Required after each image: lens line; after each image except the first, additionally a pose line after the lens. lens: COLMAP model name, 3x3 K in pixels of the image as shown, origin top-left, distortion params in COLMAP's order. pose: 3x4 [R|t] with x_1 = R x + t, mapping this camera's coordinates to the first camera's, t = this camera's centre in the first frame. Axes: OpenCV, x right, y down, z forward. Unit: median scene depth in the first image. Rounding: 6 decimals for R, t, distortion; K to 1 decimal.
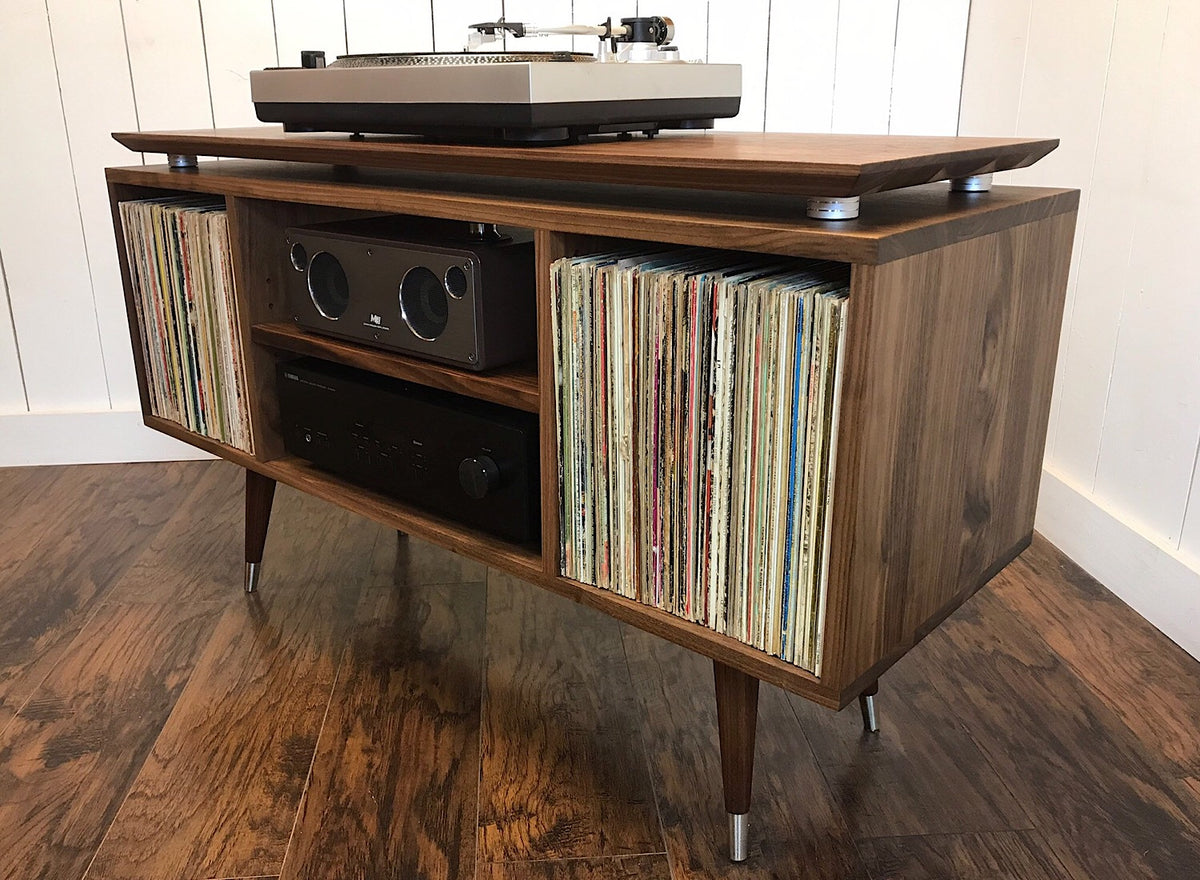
lens RADIAL K [[1011.2, 0, 600.0], [0, 1011.2, 440.0], [0, 0, 1]] dist [0.011297, 0.009034]
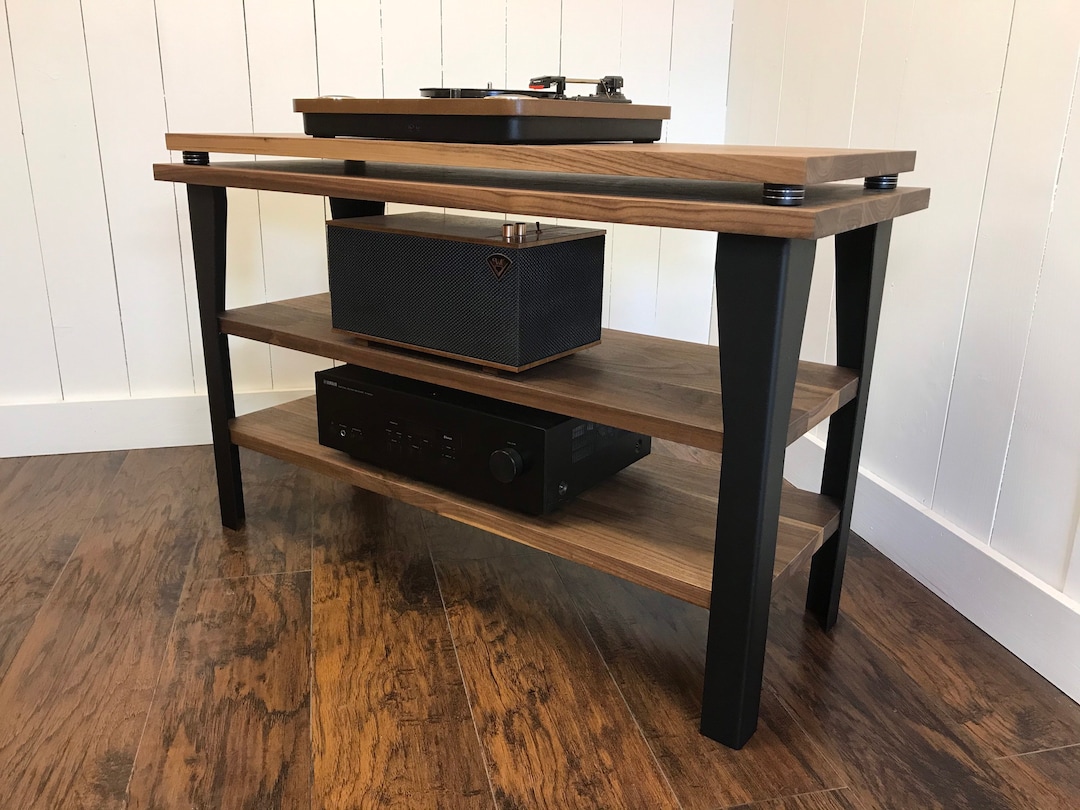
lens RADIAL K [[862.7, 0, 540.0], [0, 862.7, 405.0], [0, 0, 1]] dist [0.008787, 0.001480]
pose [[0.988001, -0.024893, 0.152430, -0.016738], [0.026555, 0.999608, -0.008878, -0.016317], [-0.152149, 0.012819, 0.988274, 0.122273]]
